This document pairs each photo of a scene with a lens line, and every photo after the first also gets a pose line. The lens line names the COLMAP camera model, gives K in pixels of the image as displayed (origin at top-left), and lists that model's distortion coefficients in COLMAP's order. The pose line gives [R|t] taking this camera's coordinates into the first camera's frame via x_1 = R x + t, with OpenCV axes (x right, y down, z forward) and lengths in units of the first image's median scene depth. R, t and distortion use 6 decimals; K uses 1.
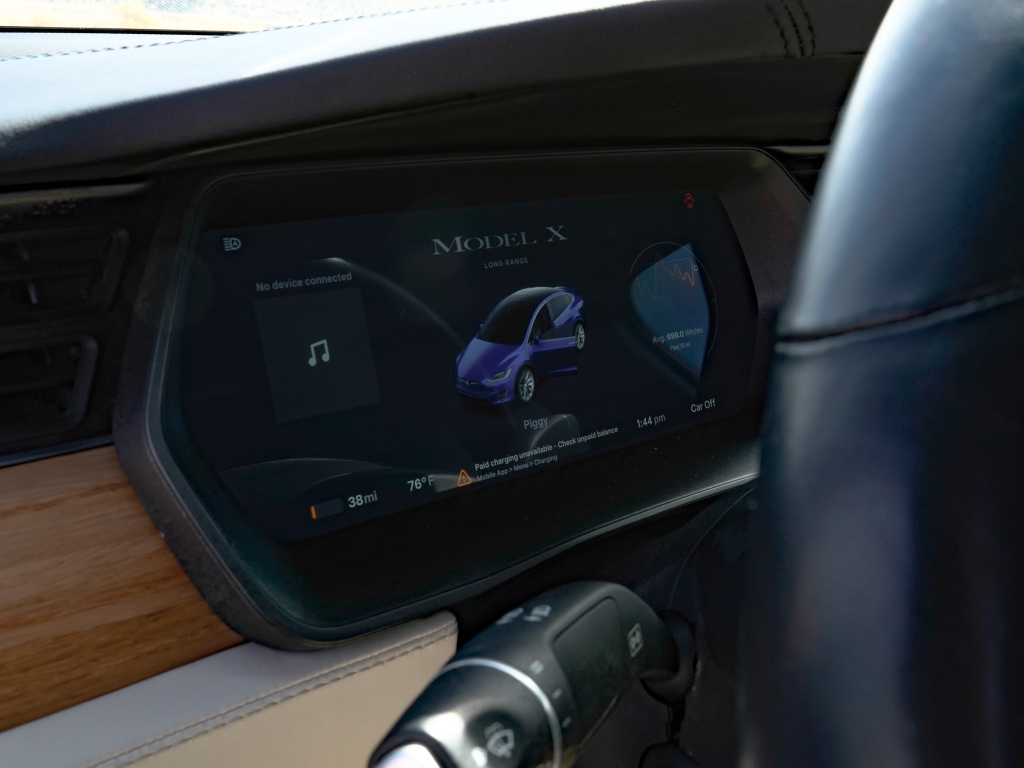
lens RADIAL K [[1132.4, 0, 483.4], [0, 1132.4, 380.2], [0, 0, 1]] dist [-0.007583, 0.000000]
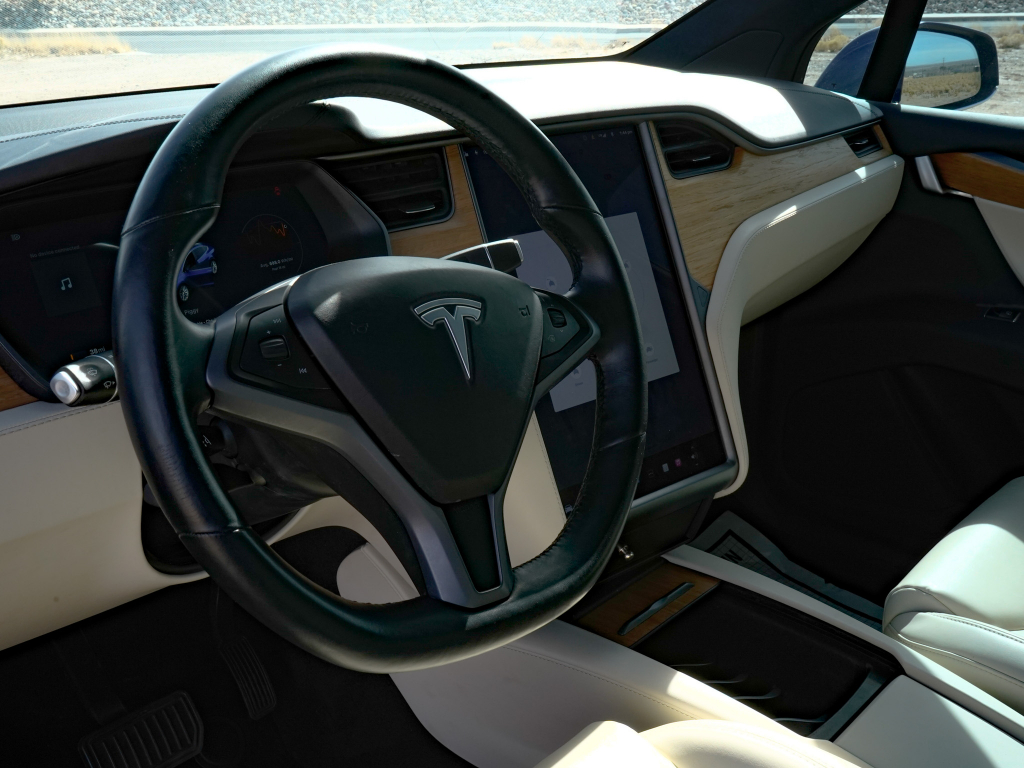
lens RADIAL K [[1132.4, 0, 507.6], [0, 1132.4, 393.0], [0, 0, 1]] dist [-0.007583, 0.000000]
pose [[0.987777, -0.121439, 0.097725, 0.377691], [0.118573, 0.992341, 0.034635, 0.174197], [-0.101183, -0.022624, 0.994611, -1.031669]]
